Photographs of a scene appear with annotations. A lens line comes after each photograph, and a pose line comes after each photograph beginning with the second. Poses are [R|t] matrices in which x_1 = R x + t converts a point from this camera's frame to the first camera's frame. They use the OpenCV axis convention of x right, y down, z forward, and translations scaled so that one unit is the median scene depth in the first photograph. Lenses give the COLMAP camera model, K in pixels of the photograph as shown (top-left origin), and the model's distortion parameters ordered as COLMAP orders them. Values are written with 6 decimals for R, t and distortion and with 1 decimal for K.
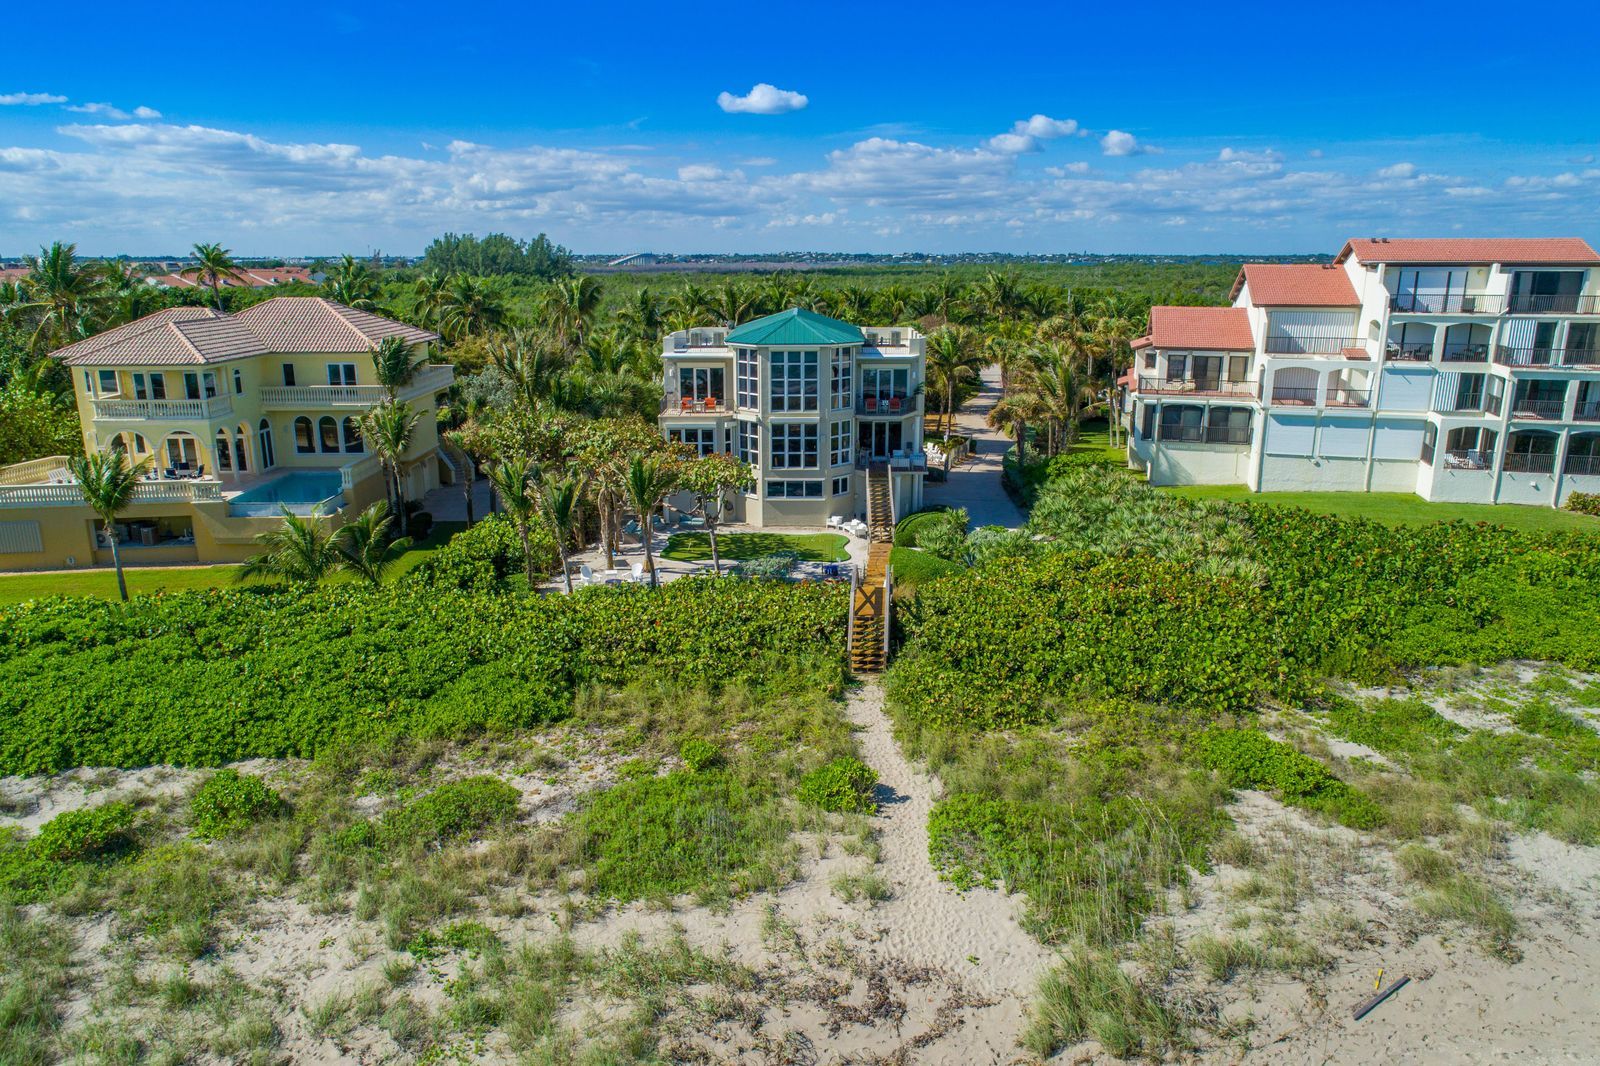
lens RADIAL K [[1070.2, 0, 805.2], [0, 1070.2, 524.4], [0, 0, 1]] dist [0.003316, 0.003772]
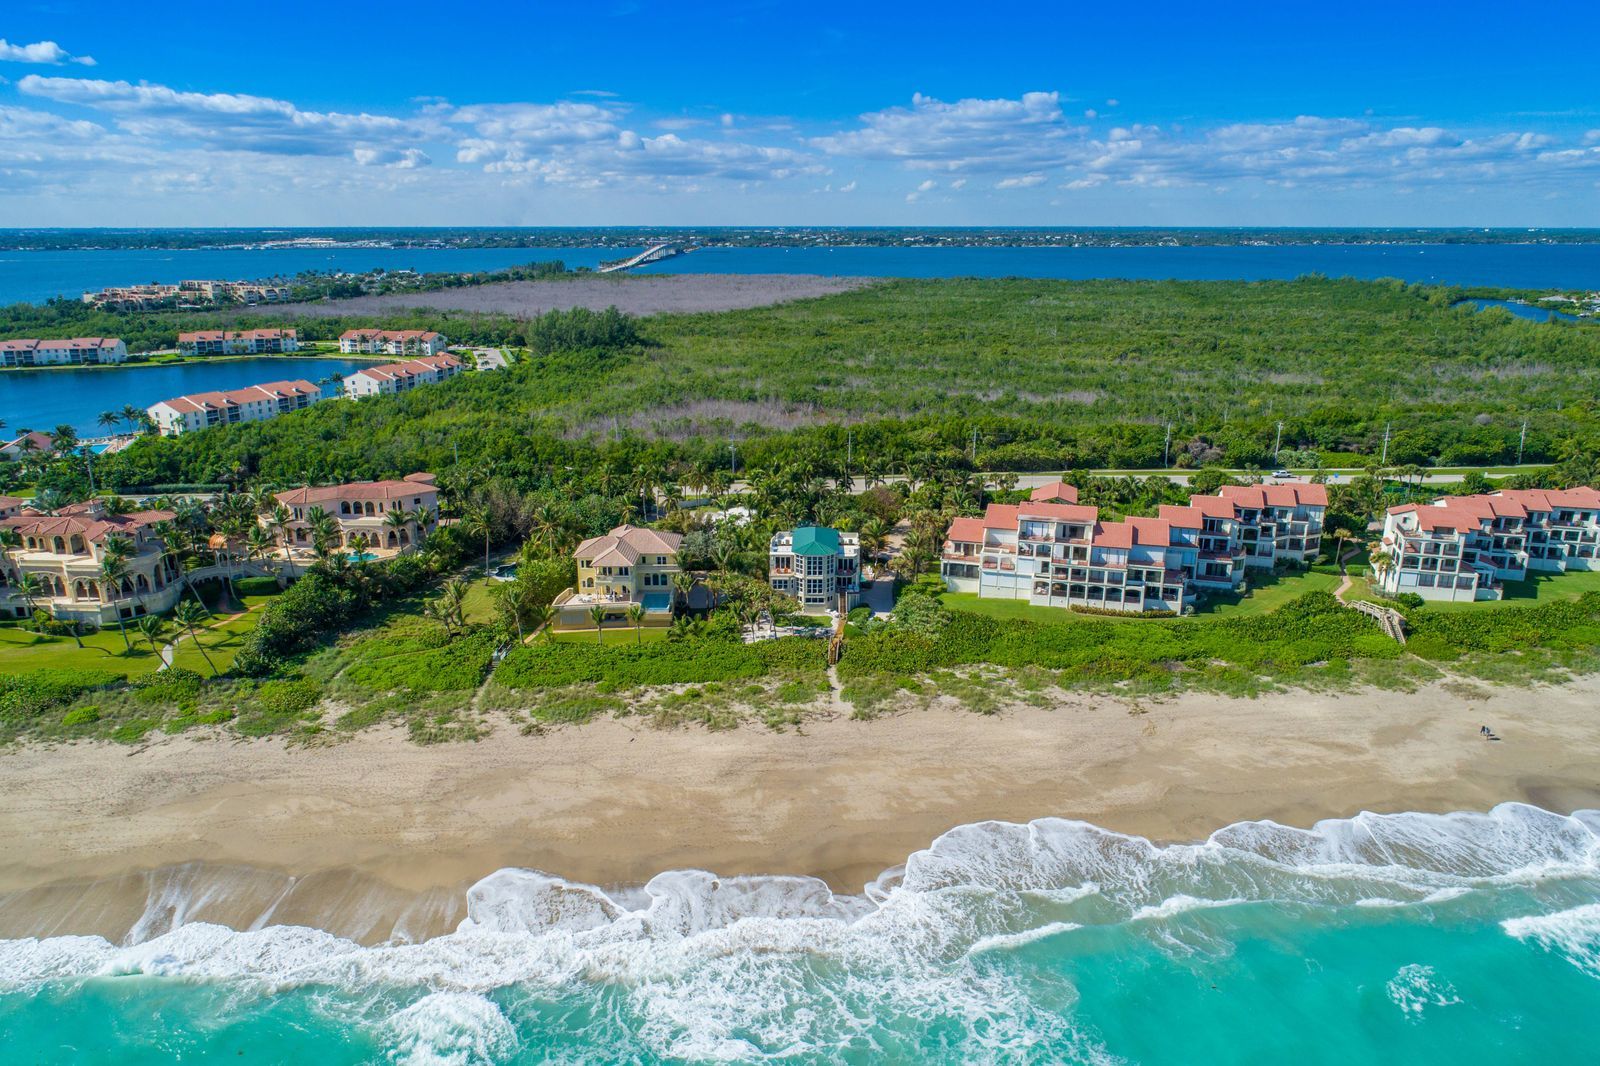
lens RADIAL K [[1070.2, 0, 797.5], [0, 1070.2, 538.0], [0, 0, 1]] dist [0.003316, 0.003772]
pose [[0.999812, 0.003584, -0.019059, -0.001466], [-0.002809, 0.999174, 0.040539, -0.332052], [0.019189, -0.040477, 0.998996, -2.006522]]
